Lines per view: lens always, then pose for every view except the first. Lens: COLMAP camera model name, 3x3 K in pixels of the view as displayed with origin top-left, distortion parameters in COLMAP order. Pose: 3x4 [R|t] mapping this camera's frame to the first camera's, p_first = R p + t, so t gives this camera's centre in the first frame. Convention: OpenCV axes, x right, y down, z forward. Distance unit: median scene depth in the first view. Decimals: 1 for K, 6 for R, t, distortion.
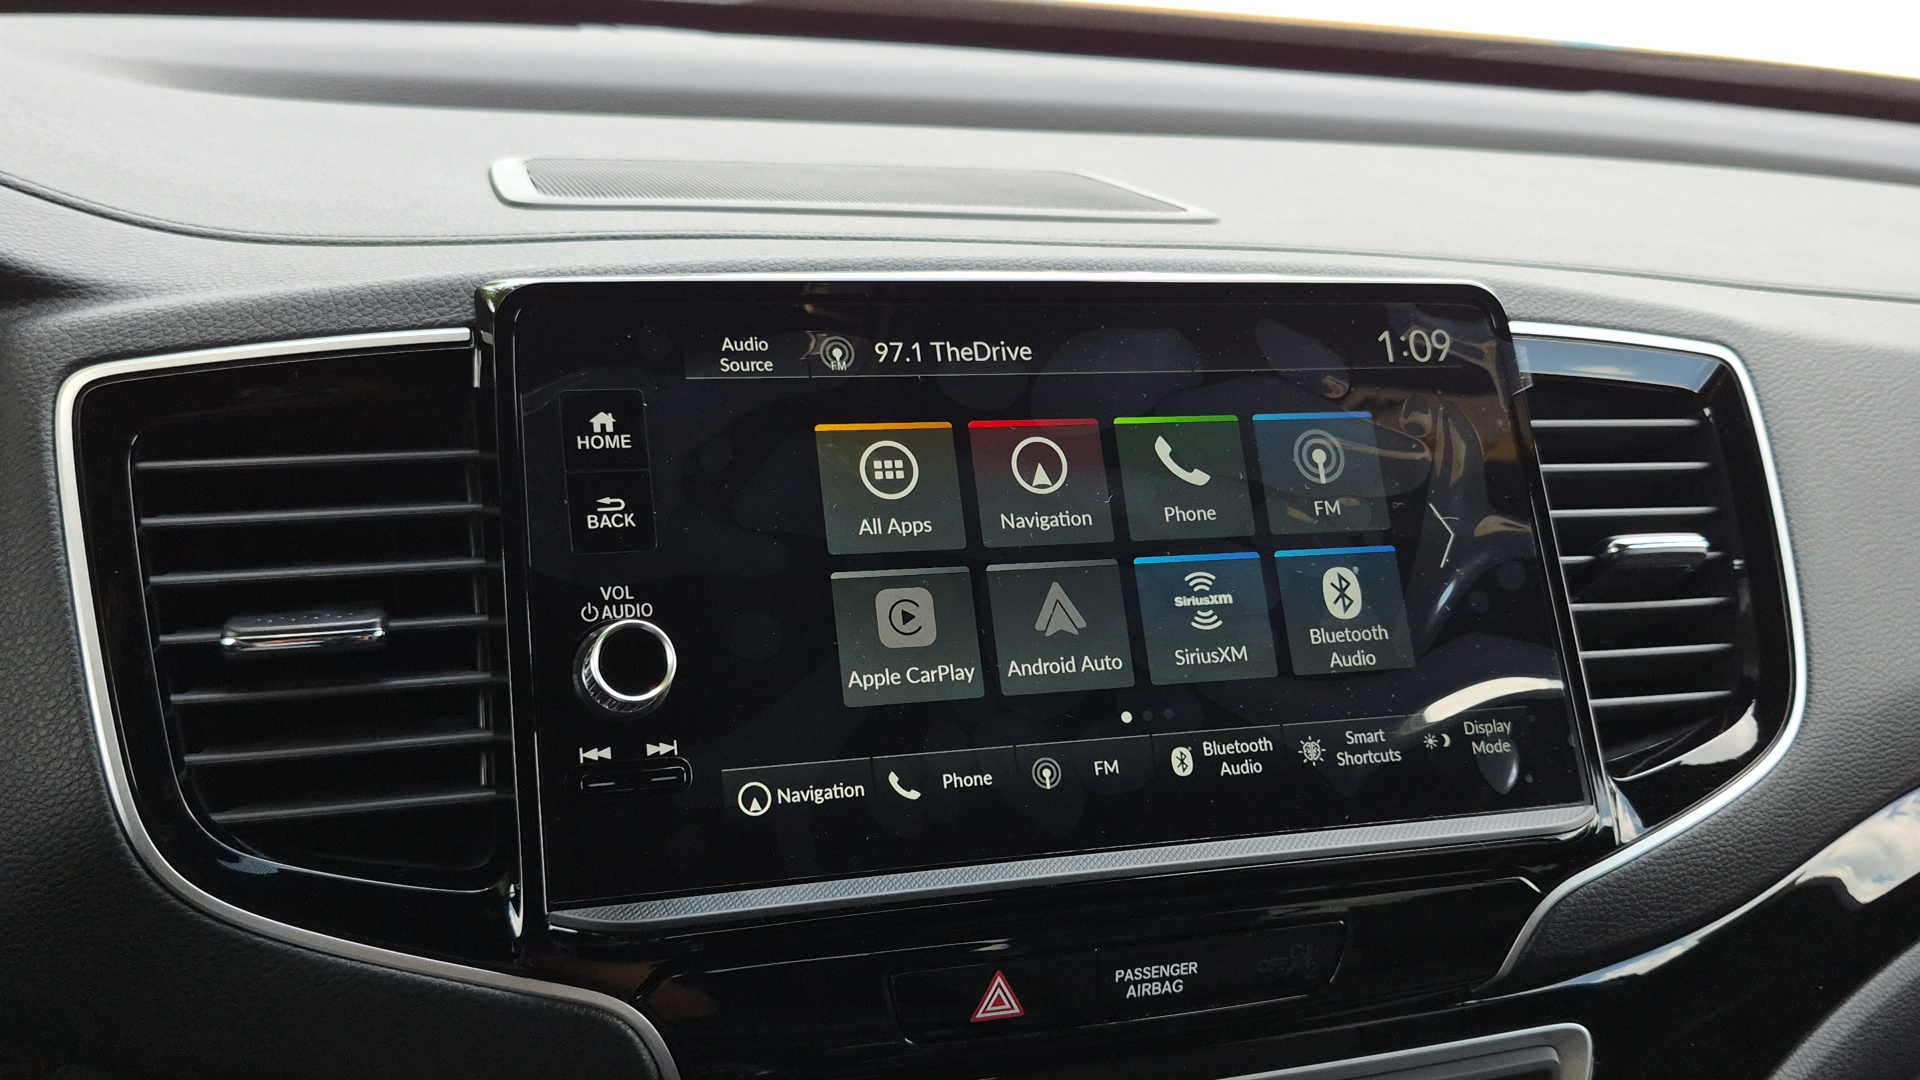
lens RADIAL K [[1889.0, 0, 909.6], [0, 1889.0, 538.7], [0, 0, 1]] dist [0.024695, 0.000000]
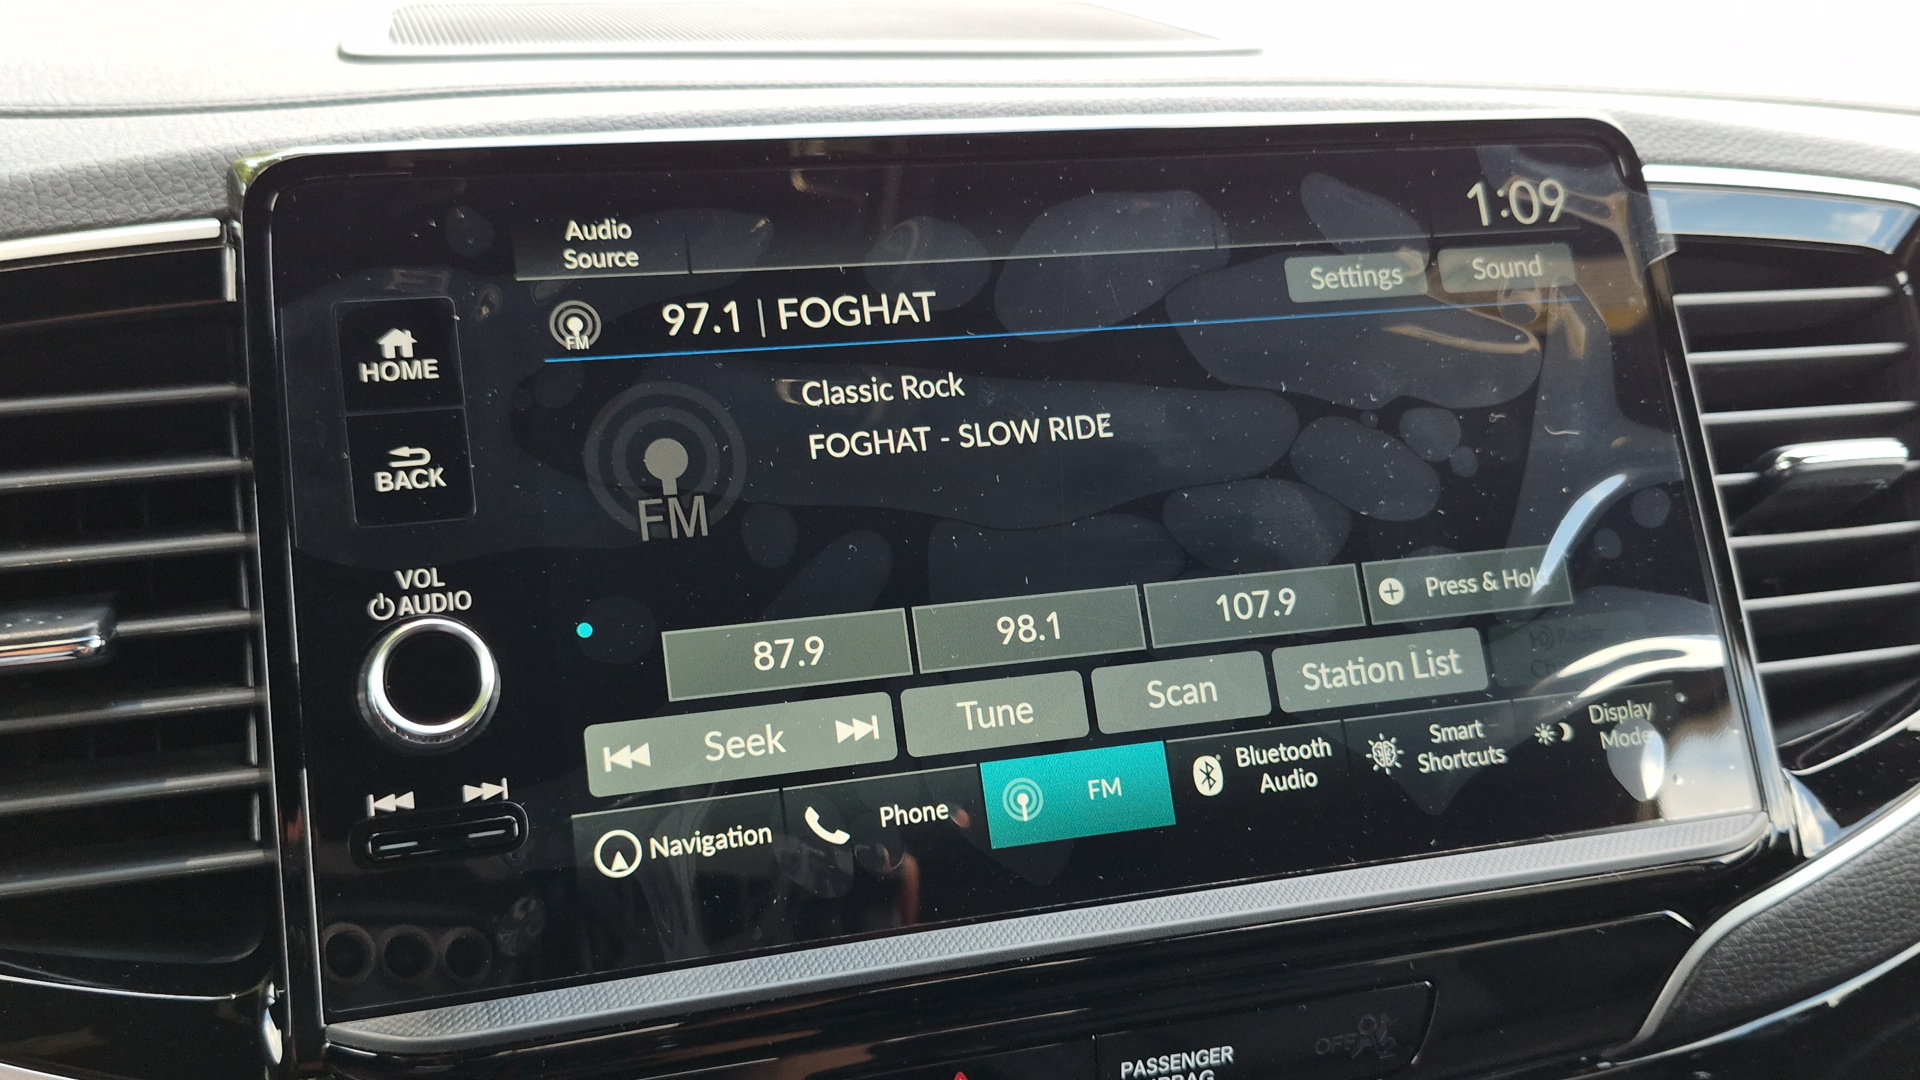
lens RADIAL K [[1889.0, 0, 918.6], [0, 1889.0, 531.3], [0, 0, 1]] dist [0.024695, 0.000000]
pose [[0.998906, -0.025857, -0.038971, 0.061602], [0.028146, 0.997837, 0.059400, -0.025556], [0.037351, -0.060432, 0.997473, 0.258538]]
